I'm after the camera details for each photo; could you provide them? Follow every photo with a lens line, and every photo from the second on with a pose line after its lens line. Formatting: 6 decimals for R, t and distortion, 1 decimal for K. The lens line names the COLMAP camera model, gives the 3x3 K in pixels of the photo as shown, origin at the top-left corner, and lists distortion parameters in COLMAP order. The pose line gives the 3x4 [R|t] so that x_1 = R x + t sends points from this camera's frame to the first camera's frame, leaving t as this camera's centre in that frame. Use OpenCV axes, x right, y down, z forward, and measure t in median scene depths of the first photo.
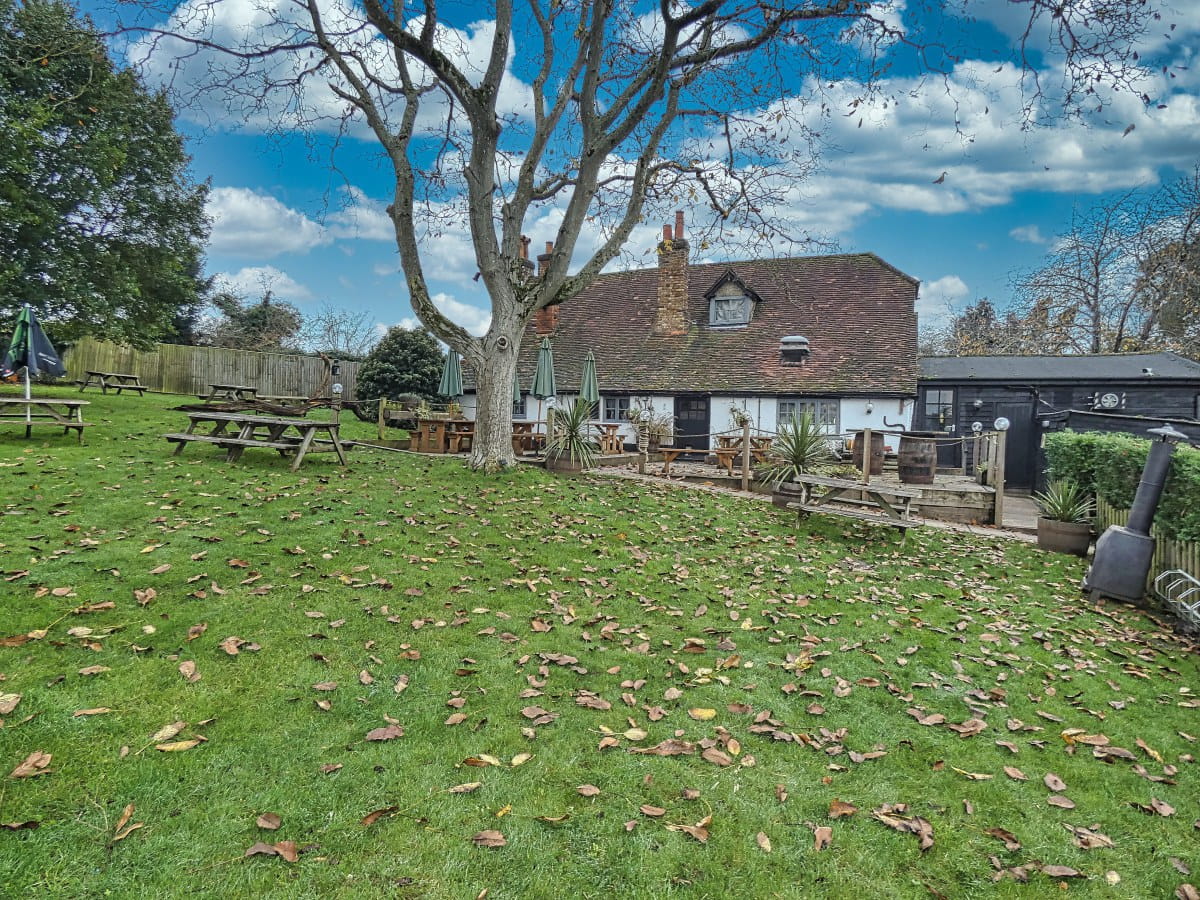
lens RADIAL K [[714.3, 0, 601.0], [0, 714.3, 448.3], [0, 0, 1]] dist [0.007545, -0.000335]
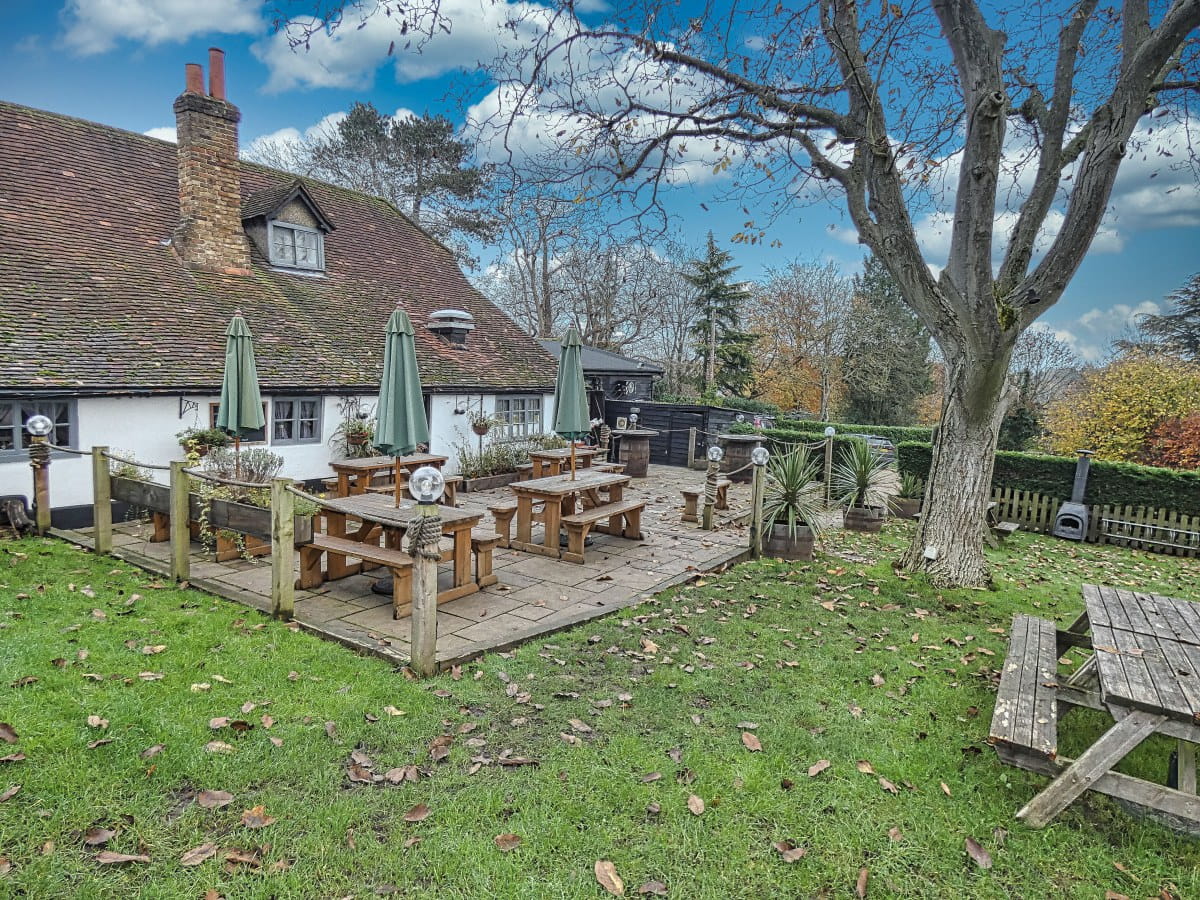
lens RADIAL K [[714.3, 0, 600.6], [0, 714.3, 453.2], [0, 0, 1]] dist [0.007545, -0.000335]
pose [[0.160652, -0.142748, 0.976634, -0.492105], [0.000852, 0.989506, 0.144489, -0.109668], [-0.987011, -0.022380, 0.159087, 0.677493]]
